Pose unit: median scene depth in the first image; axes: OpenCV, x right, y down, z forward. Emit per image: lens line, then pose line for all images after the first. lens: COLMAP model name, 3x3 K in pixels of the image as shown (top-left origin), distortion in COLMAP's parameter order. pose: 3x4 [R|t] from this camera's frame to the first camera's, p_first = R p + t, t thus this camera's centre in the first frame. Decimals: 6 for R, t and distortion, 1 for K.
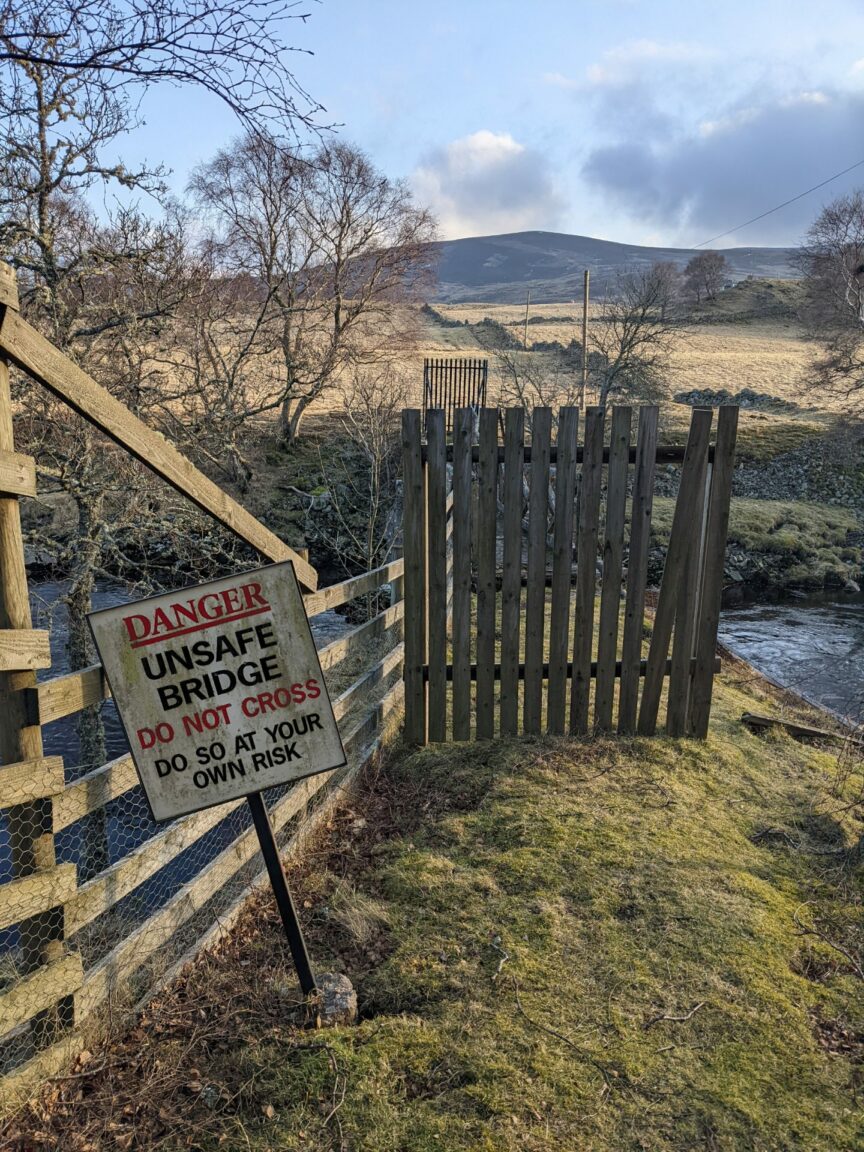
lens RADIAL K [[924.6, 0, 431.1], [0, 924.6, 579.9], [0, 0, 1]] dist [-0.012851, -0.000529]
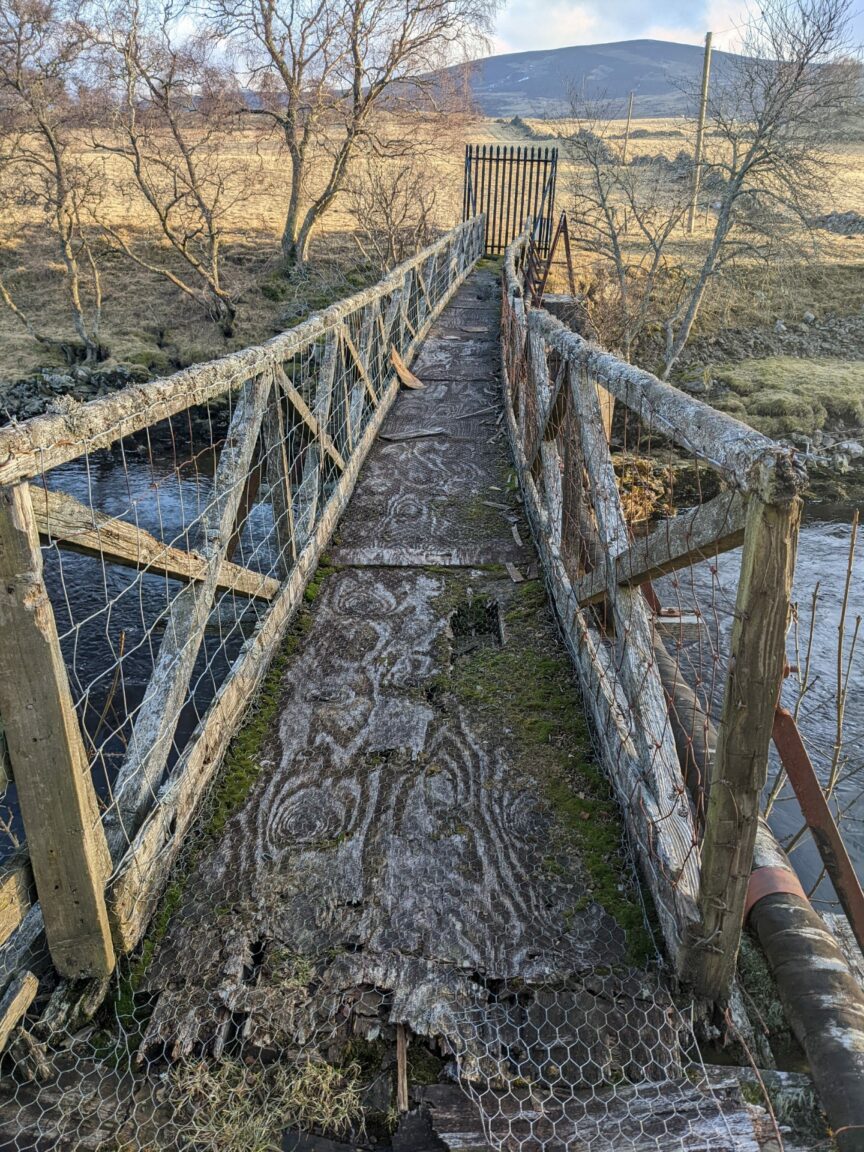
lens RADIAL K [[924.6, 0, 432.3], [0, 924.6, 570.3], [0, 0, 1]] dist [-0.012851, -0.000529]
pose [[0.995657, 0.046830, -0.080459, 0.014072], [-0.033241, 0.986131, 0.162609, -0.014223], [0.086958, -0.159228, 0.983405, 0.101578]]
